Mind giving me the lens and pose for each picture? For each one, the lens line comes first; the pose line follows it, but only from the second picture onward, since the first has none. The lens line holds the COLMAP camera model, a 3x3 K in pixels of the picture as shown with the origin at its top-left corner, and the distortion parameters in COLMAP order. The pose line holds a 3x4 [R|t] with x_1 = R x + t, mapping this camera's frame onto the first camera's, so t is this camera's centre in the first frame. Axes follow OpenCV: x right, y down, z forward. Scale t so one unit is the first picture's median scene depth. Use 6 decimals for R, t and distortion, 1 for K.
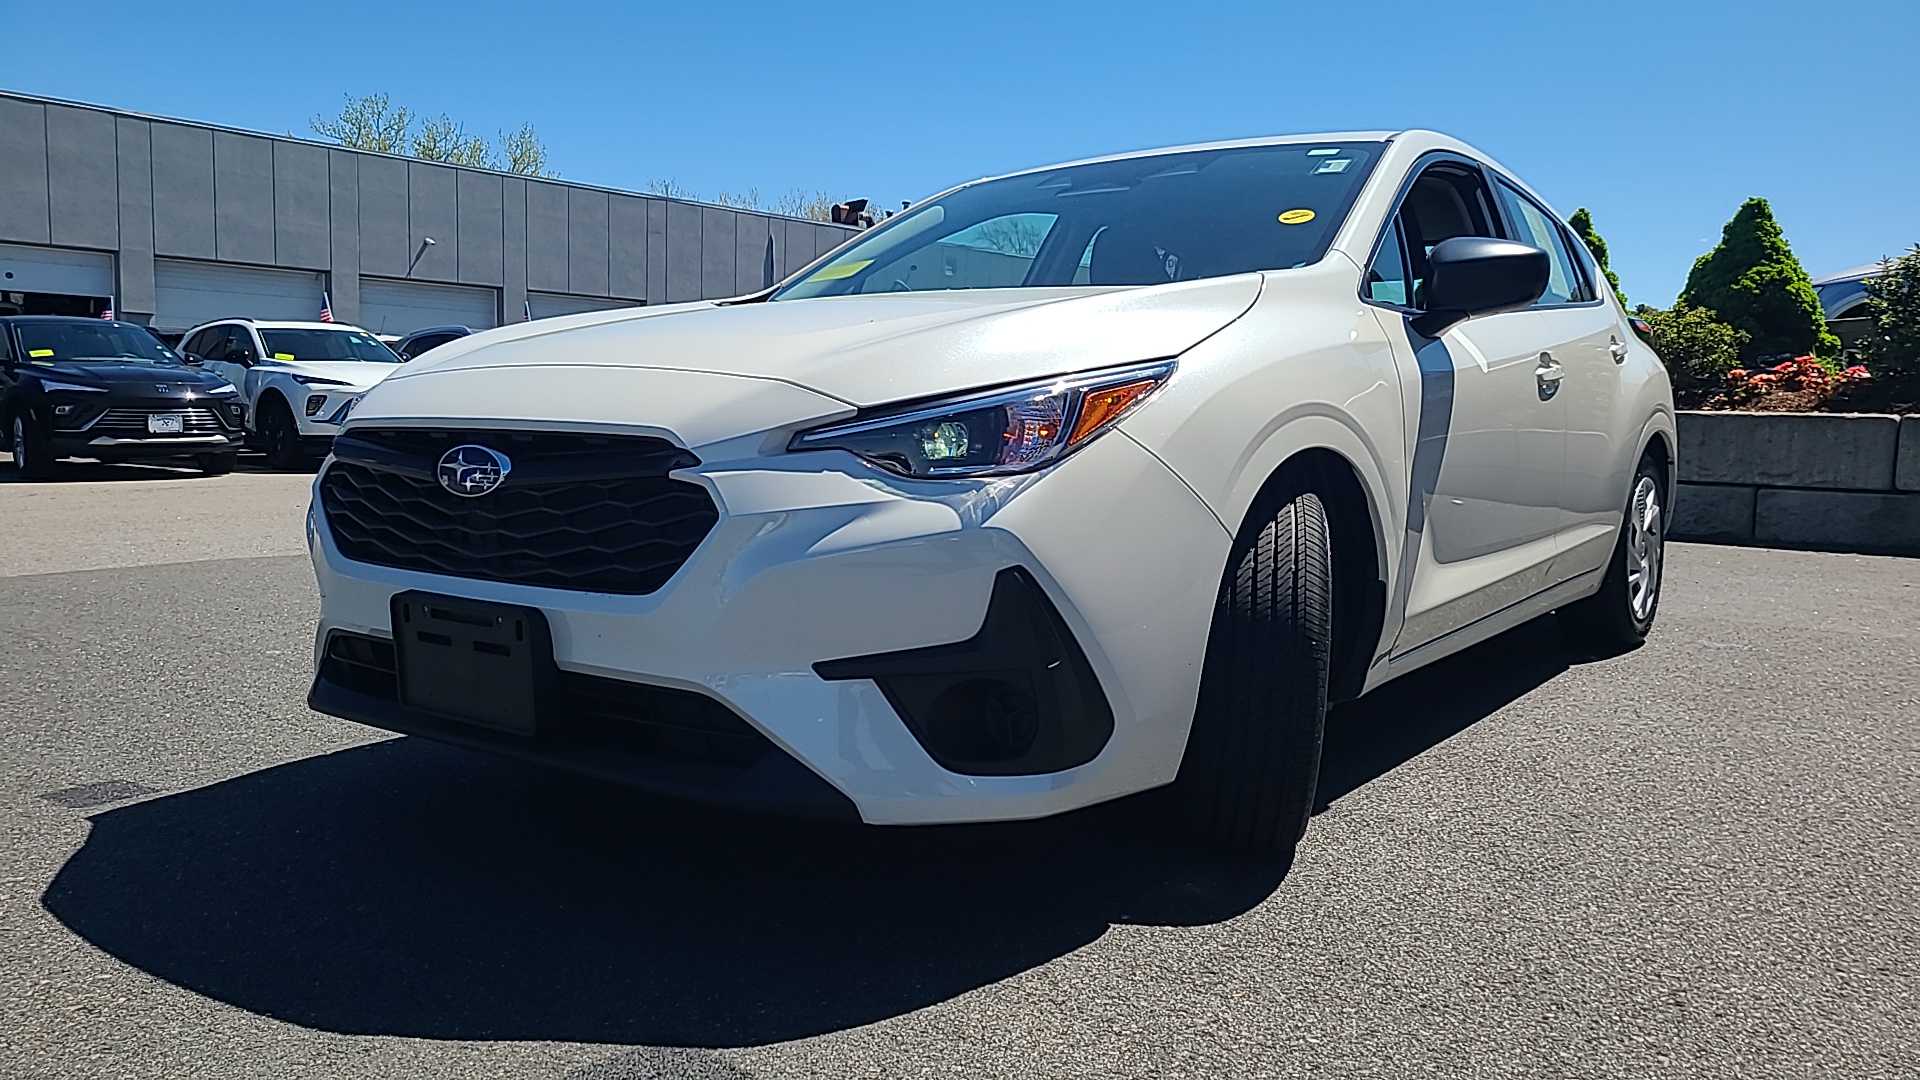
lens RADIAL K [[1424.4, 0, 960.0], [0, 1424.4, 540.0], [0, 0, 1]] dist [0.040427, -0.005168]
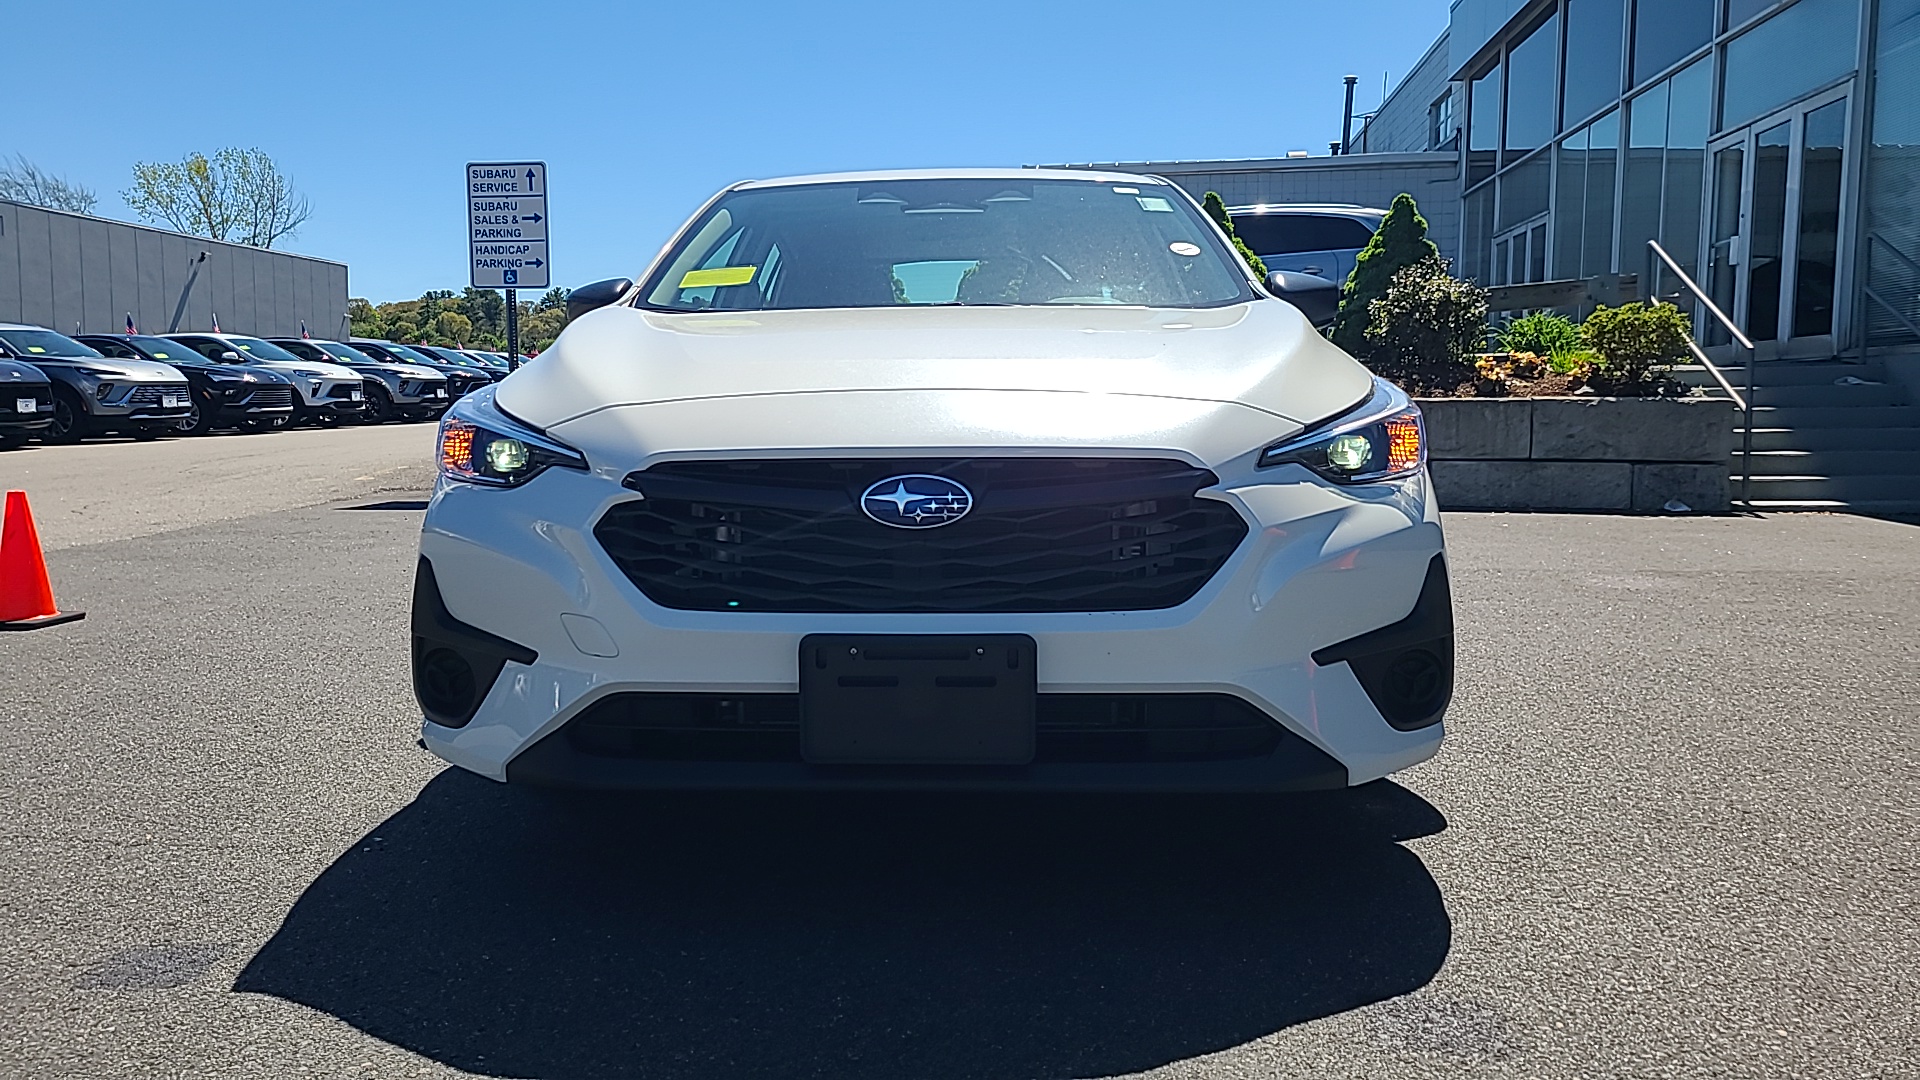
lens RADIAL K [[1424.4, 0, 960.0], [0, 1424.4, 540.0], [0, 0, 1]] dist [0.040427, -0.005168]
pose [[0.825228, -0.073988, 0.559933, -0.937425], [0.067468, 0.997197, 0.032332, -0.056676], [-0.560756, 0.011096, 0.827907, 0.213617]]
